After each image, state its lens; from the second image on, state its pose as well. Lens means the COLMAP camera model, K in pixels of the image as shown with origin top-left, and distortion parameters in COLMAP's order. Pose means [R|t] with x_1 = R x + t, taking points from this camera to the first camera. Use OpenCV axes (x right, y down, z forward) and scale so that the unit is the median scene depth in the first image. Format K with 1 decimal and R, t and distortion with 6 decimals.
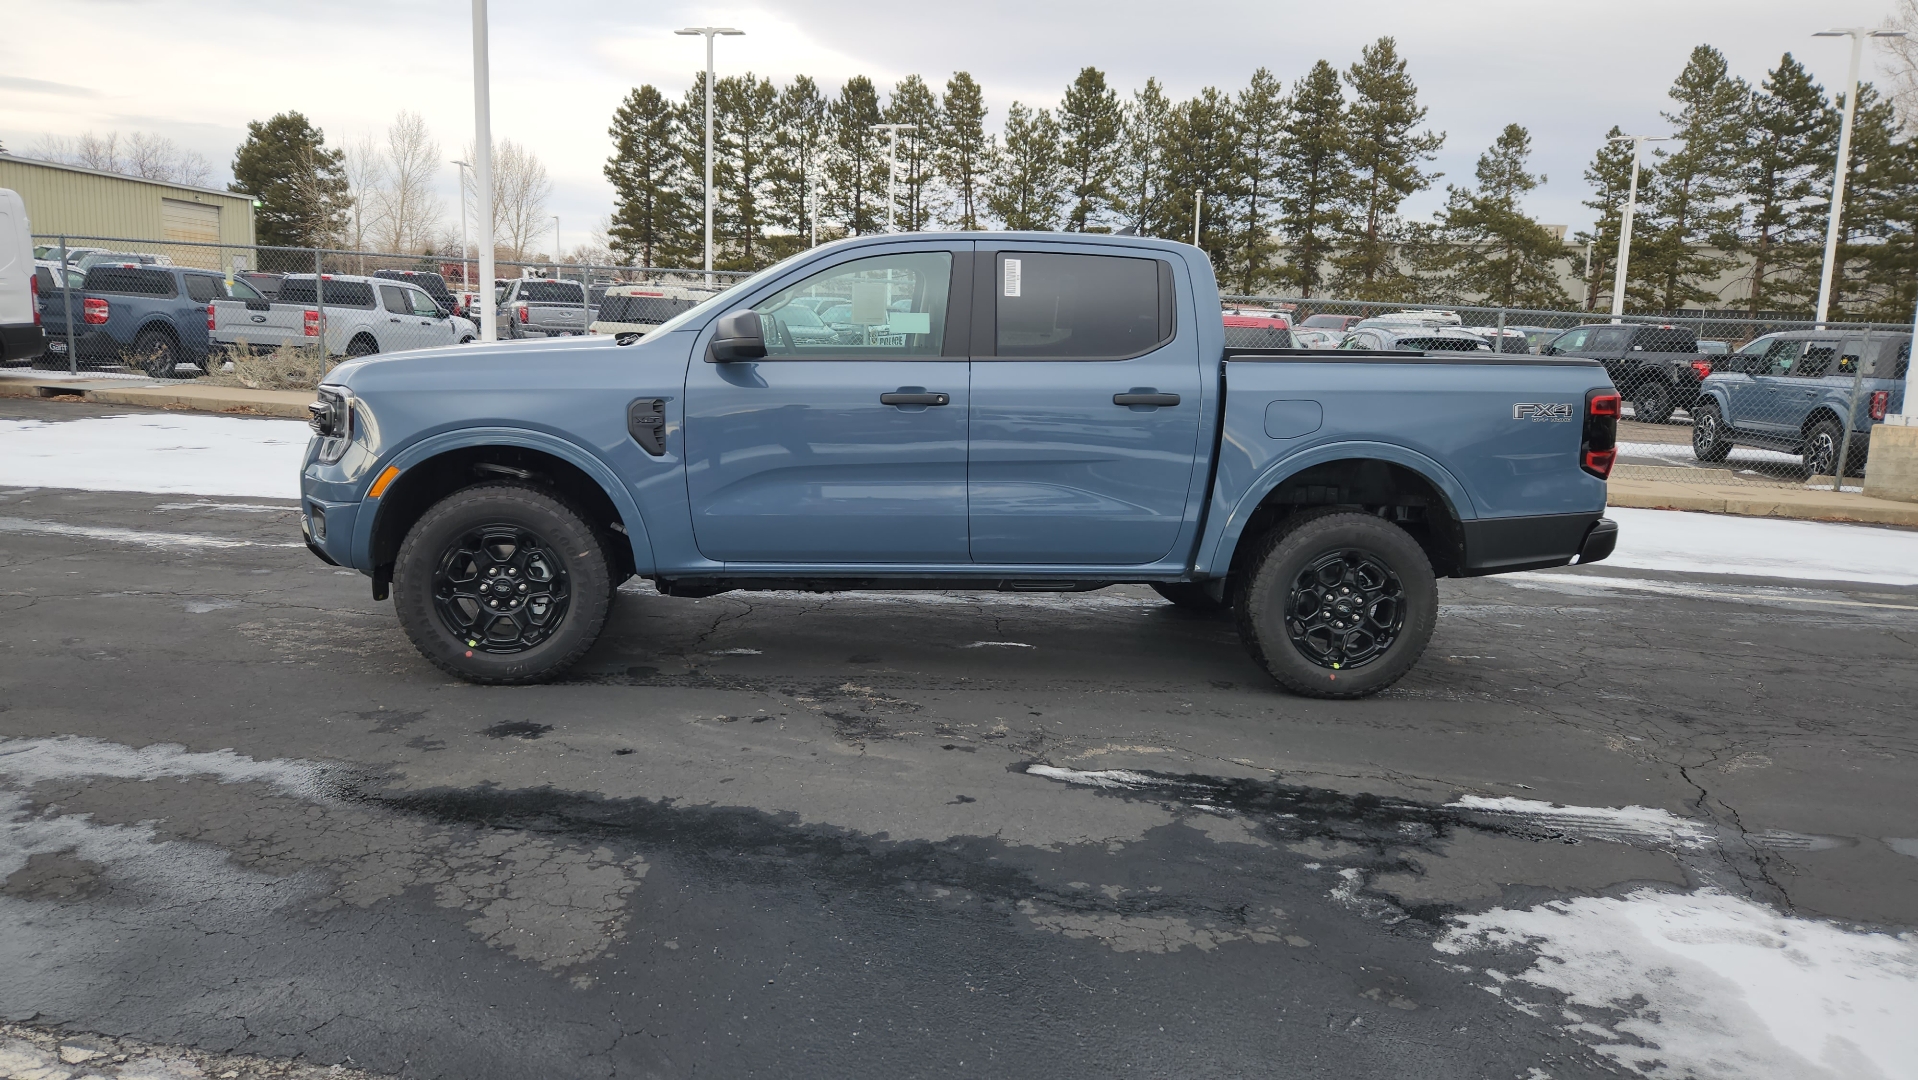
lens RADIAL K [[1276.9, 0, 925.0], [0, 1276.9, 507.6], [0, 0, 1]] dist [0.071278, -0.055250]
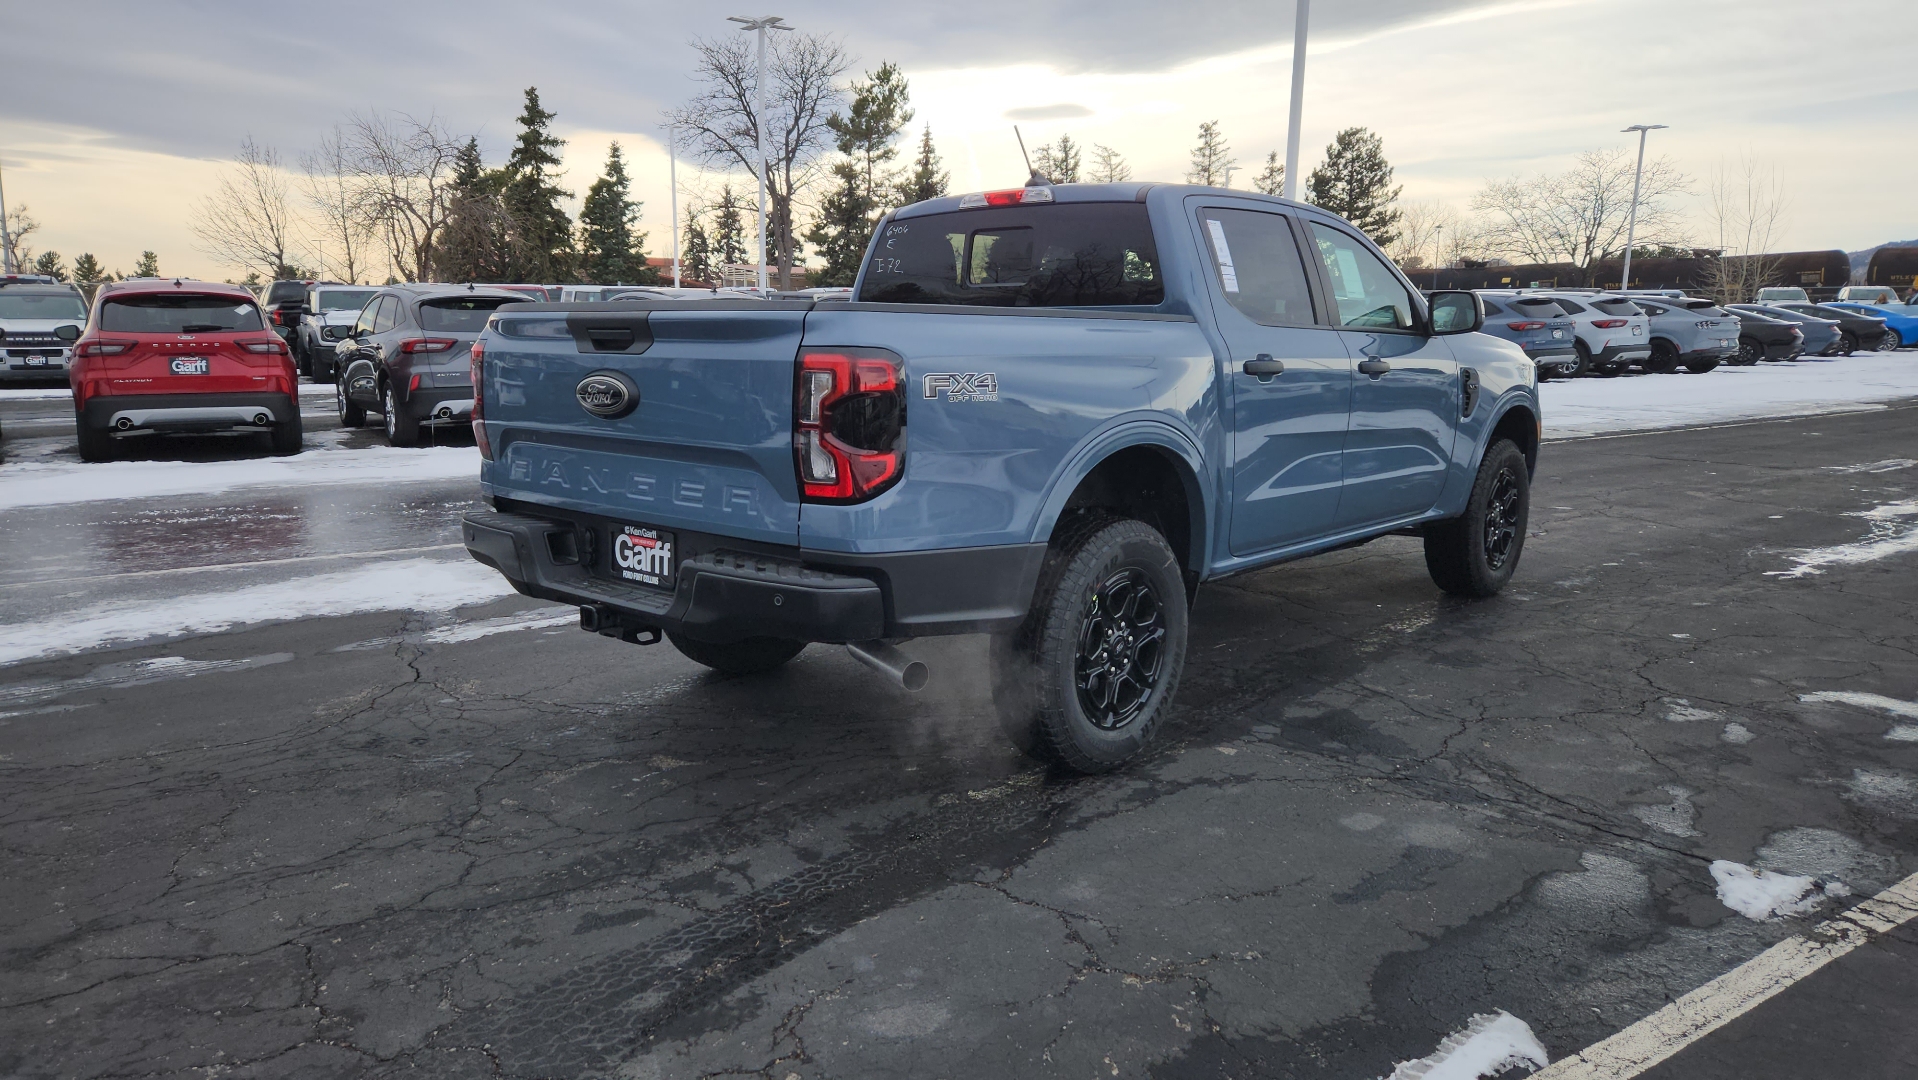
lens RADIAL K [[1279.1, 0, 924.0], [0, 1279.1, 520.1], [0, 0, 1]] dist [0.071897, -0.054407]
pose [[-0.740557, 0.061770, -0.669149, 0.868580], [-0.126751, 0.965053, 0.229363, -0.201251], [0.659932, 0.254672, -0.706847, 1.774745]]
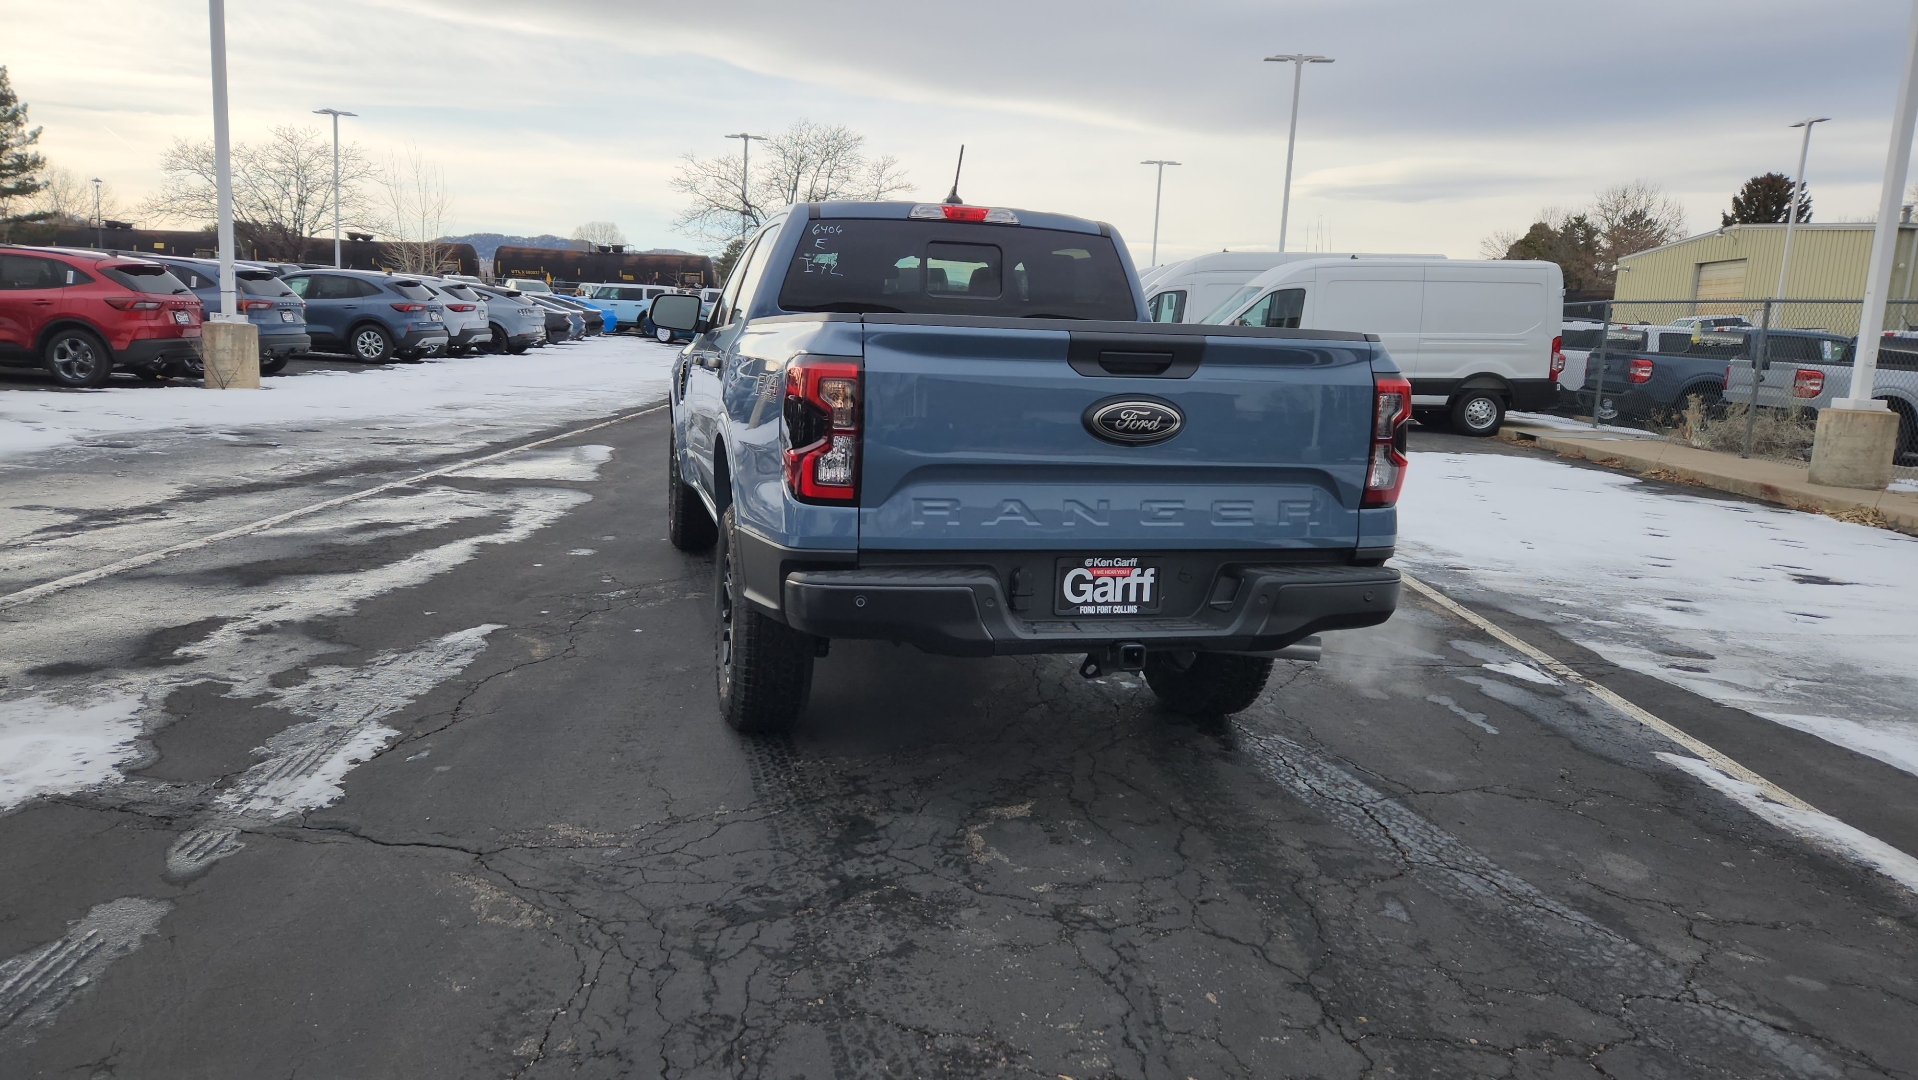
lens RADIAL K [[1279.7, 0, 928.4], [0, 1279.7, 522.8], [0, 0, 1]] dist [0.071551, -0.058593]
pose [[0.146687, 0.117290, -0.982205, 1.155367], [-0.177822, 0.979896, 0.090458, -0.078283], [0.973069, 0.161388, 0.164595, 0.972369]]
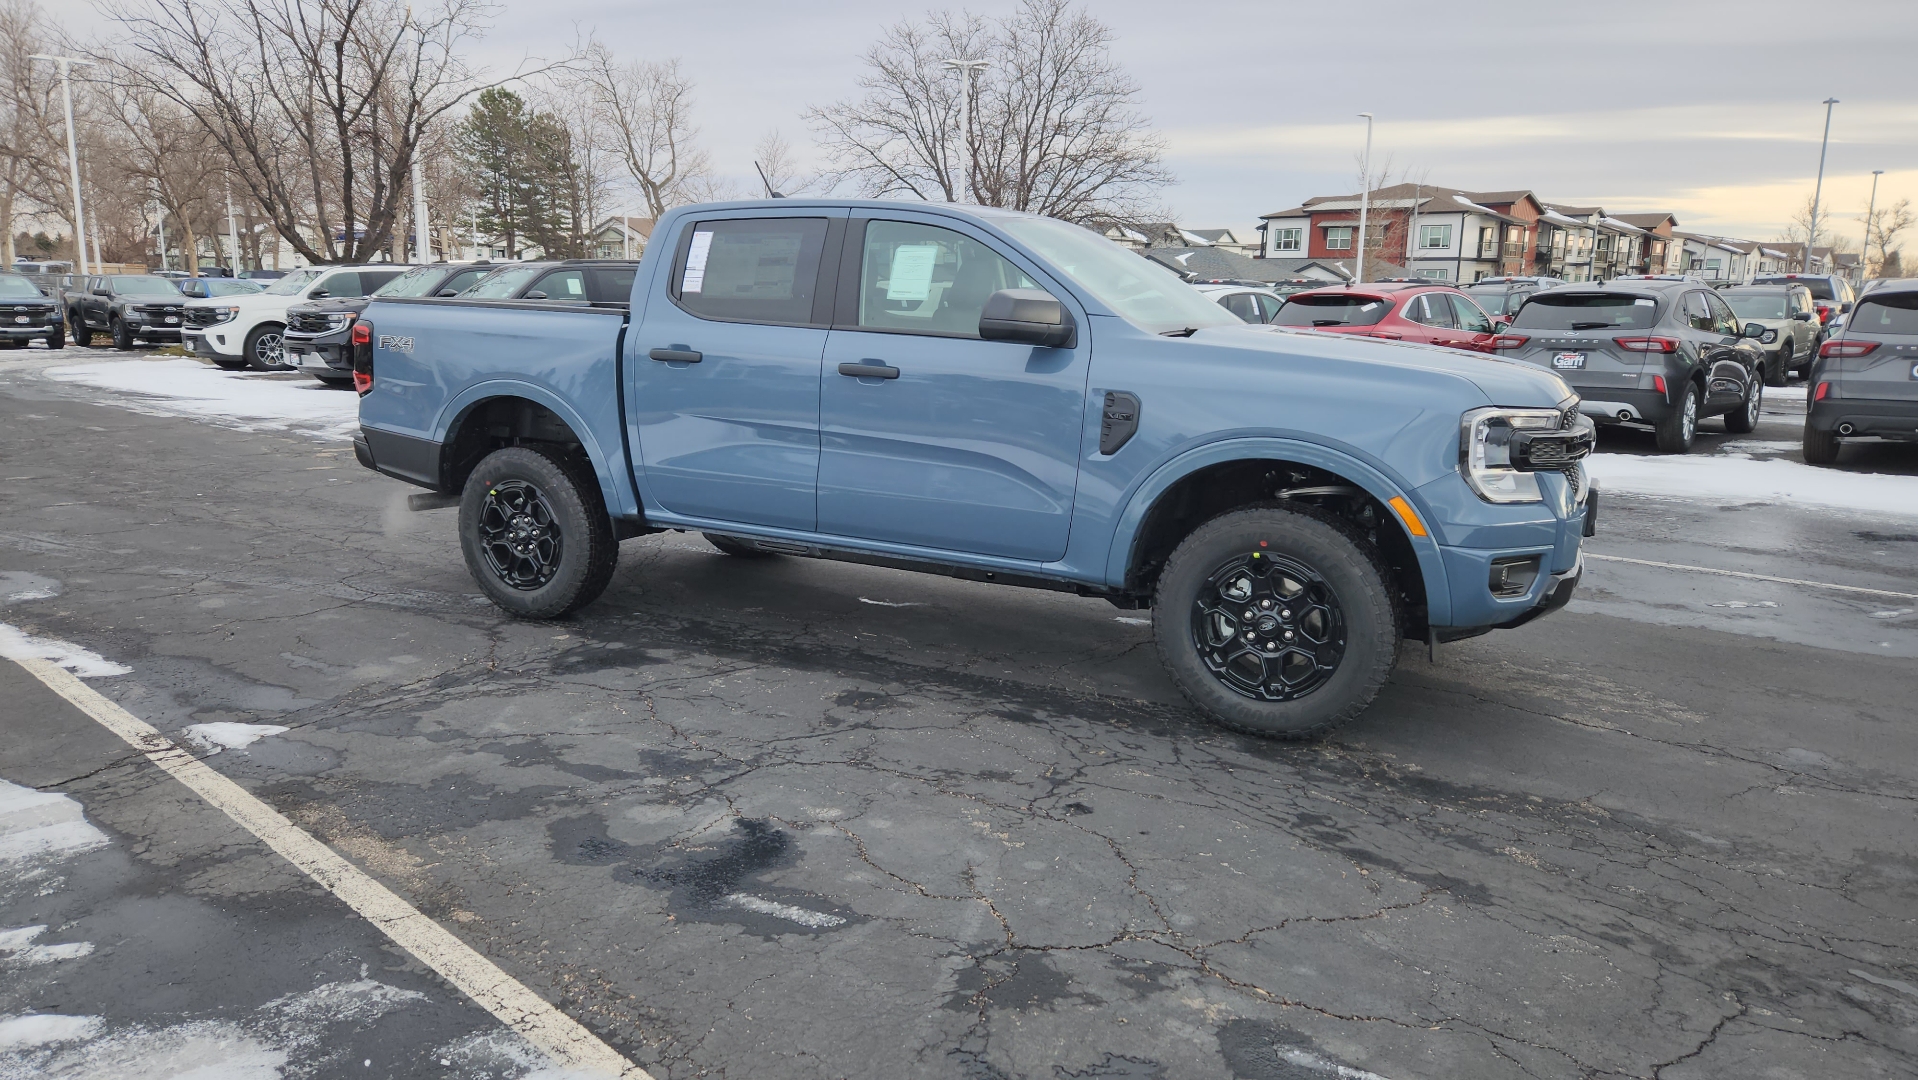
lens RADIAL K [[1277.4, 0, 924.6], [0, 1277.4, 514.5], [0, 0, 1]] dist [0.074138, -0.058566]
pose [[-0.828777, -0.142550, 0.541118, -0.588497], [0.032145, 0.953283, 0.300363, -0.308359], [-0.558655, 0.266328, -0.785477, 2.006899]]
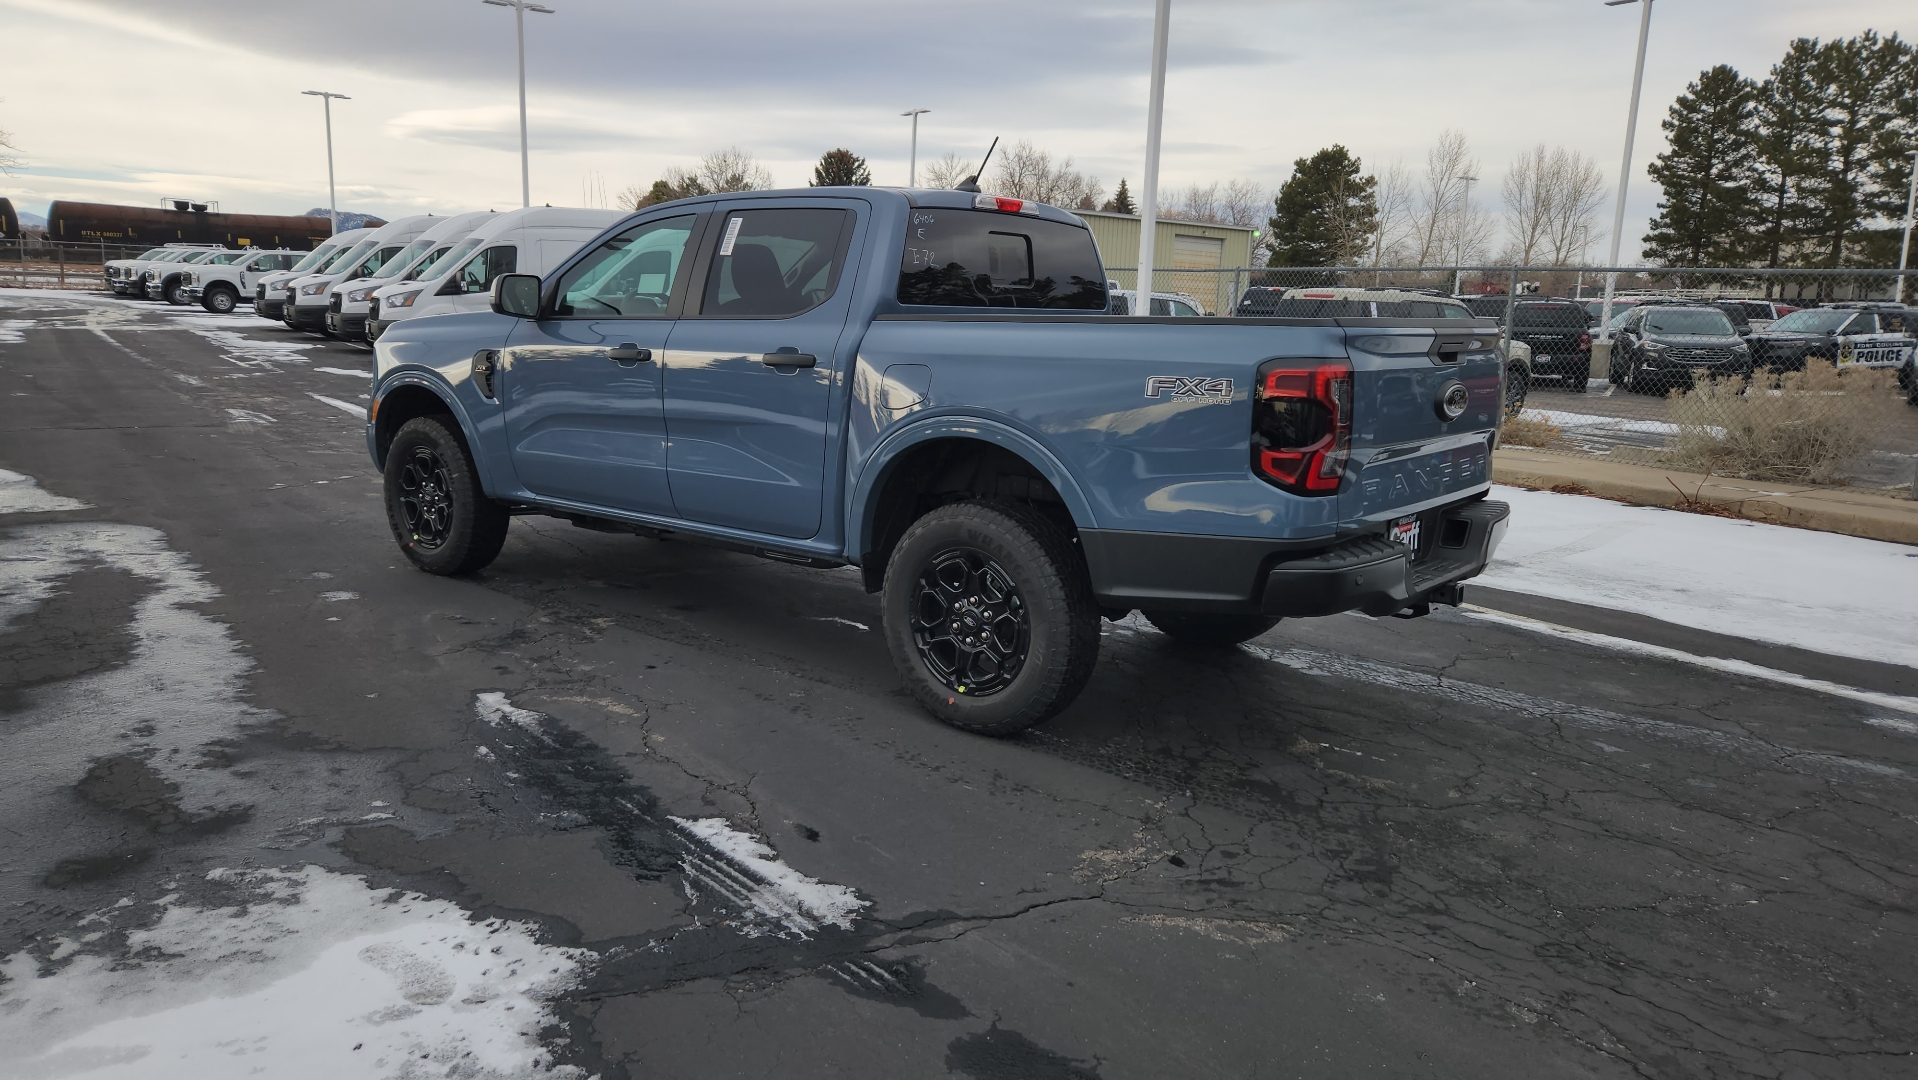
lens RADIAL K [[1279.7, 0, 917.2], [0, 1279.7, 519.0], [0, 0, 1]] dist [0.071551, -0.058593]
pose [[0.706711, 0.098323, -0.700637, 0.864024], [-0.104787, 0.993921, 0.033786, -0.010304], [0.699699, 0.049541, 0.712718, 0.389924]]
